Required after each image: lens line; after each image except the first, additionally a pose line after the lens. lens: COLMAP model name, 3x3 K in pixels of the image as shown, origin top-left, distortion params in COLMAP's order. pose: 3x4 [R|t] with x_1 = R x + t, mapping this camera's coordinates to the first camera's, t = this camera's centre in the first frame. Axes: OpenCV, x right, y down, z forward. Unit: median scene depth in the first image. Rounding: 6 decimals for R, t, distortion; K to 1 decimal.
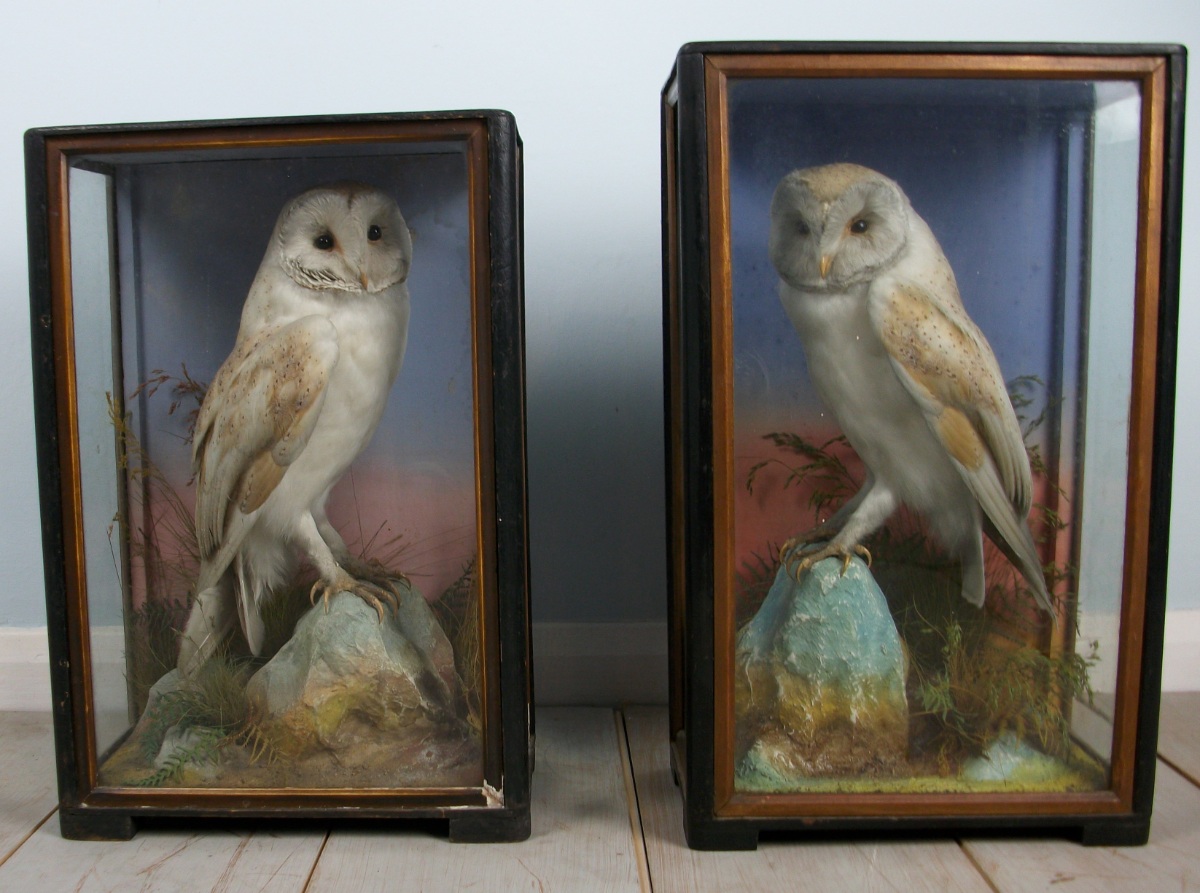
lens RADIAL K [[1468.1, 0, 478.4], [0, 1468.1, 452.7], [0, 0, 1]] dist [-0.150481, 0.116139]
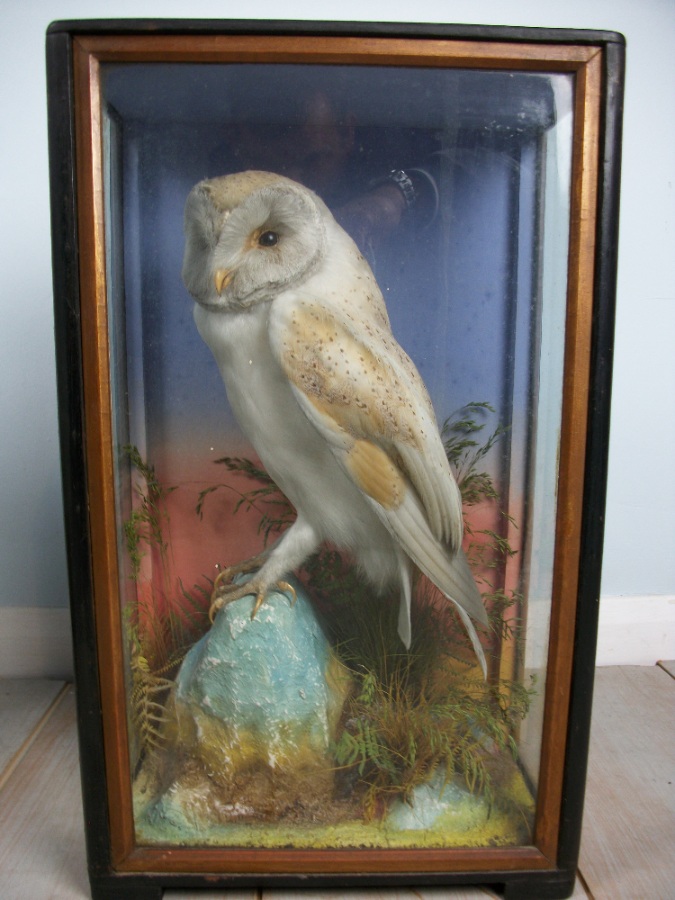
lens RADIAL K [[885.2, 0, 336.8], [0, 885.2, 470.2], [0, 0, 1]] dist [-0.128480, 0.035993]
pose [[0.996555, 0.005343, 0.082760, 0.260718], [-0.008899, 0.999050, 0.042654, -0.035634], [-0.082454, -0.043244, 0.995656, 0.444960]]
